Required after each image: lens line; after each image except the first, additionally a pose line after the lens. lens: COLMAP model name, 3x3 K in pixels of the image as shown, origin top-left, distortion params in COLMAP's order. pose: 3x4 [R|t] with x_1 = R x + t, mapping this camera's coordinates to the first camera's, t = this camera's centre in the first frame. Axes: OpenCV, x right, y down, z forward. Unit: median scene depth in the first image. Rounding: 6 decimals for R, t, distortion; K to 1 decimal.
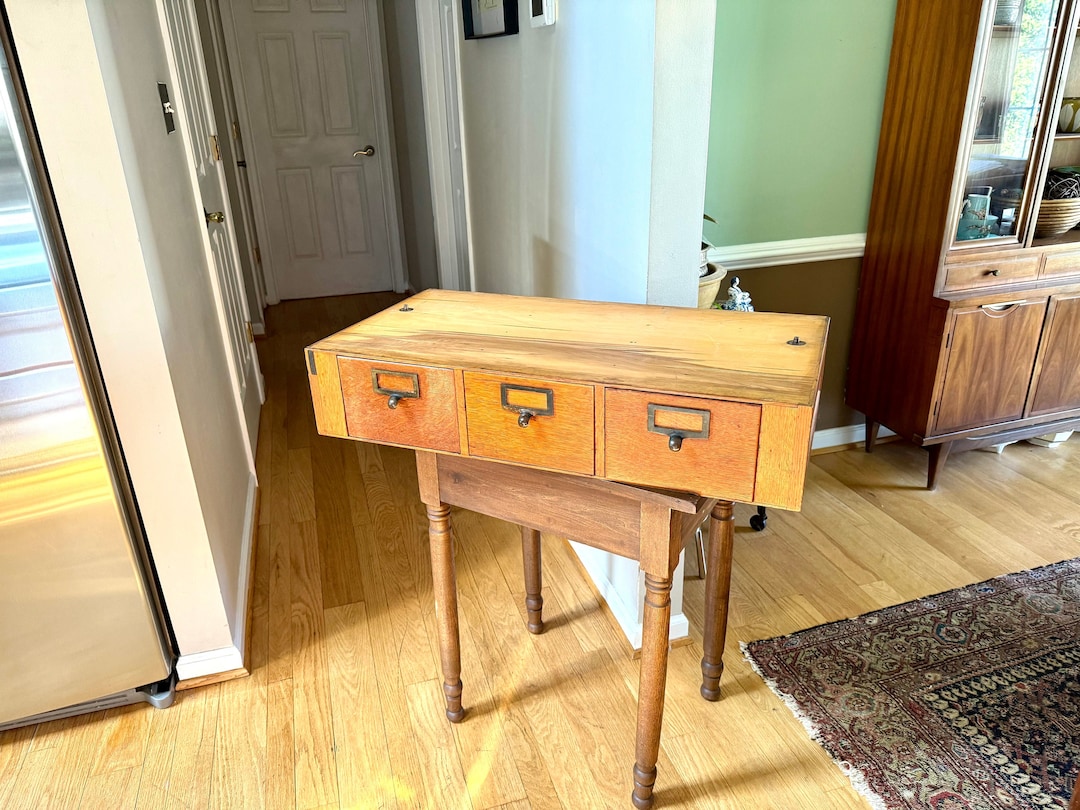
lens RADIAL K [[774.8, 0, 544.5], [0, 774.8, 403.1], [0, 0, 1]] dist [-0.003340, -0.020831]
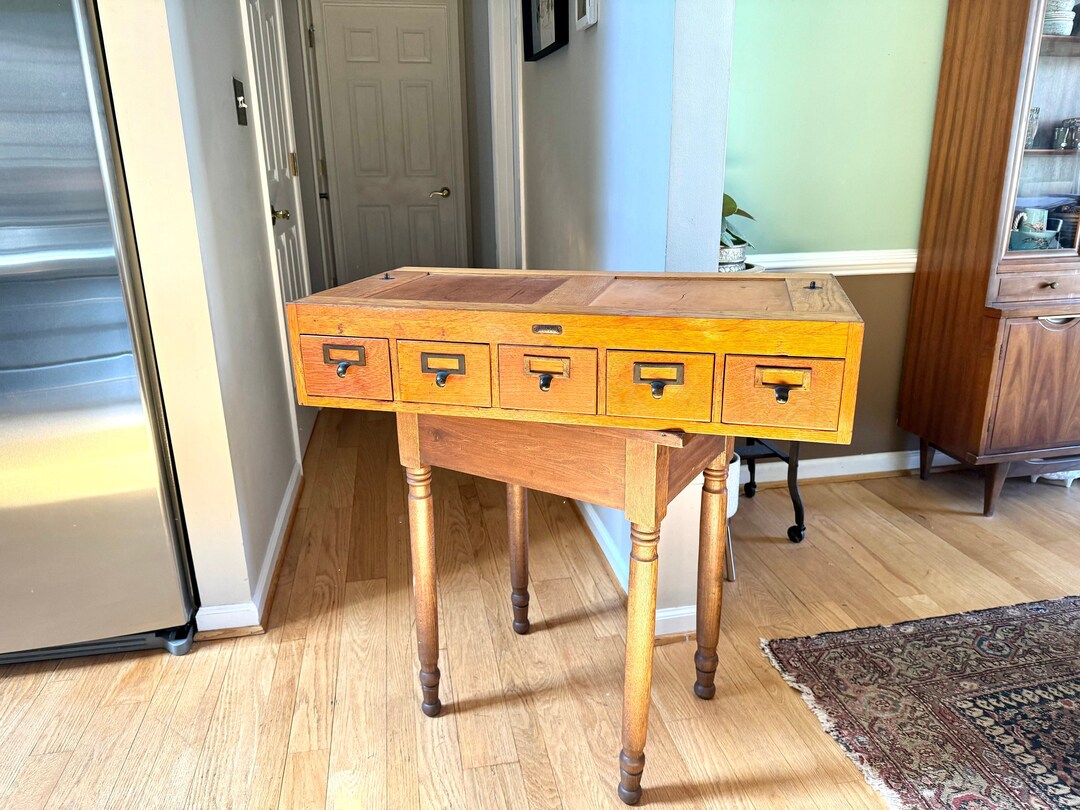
lens RADIAL K [[774.8, 0, 546.6], [0, 774.8, 402.3], [0, 0, 1]] dist [-0.003340, -0.020831]
pose [[0.993865, 0.043603, -0.101646, 0.069145], [-0.053128, 0.994251, -0.092962, 0.114449], [0.097008, 0.097791, 0.990468, 0.000213]]
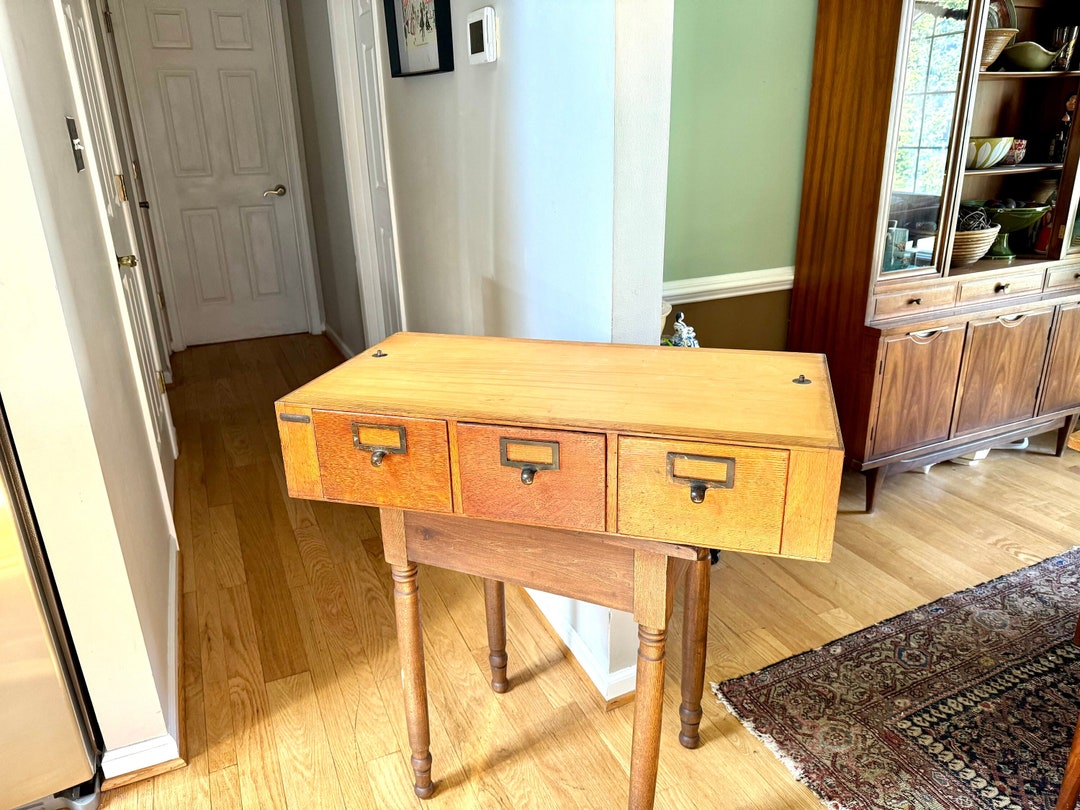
lens RADIAL K [[774.8, 0, 548.8], [0, 774.8, 396.5], [0, 0, 1]] dist [-0.003340, -0.020831]
pose [[0.991497, -0.037350, 0.124651, -0.055157], [0.044046, 0.997707, -0.051398, -0.010176], [-0.122445, 0.056451, 0.990869, 0.035591]]
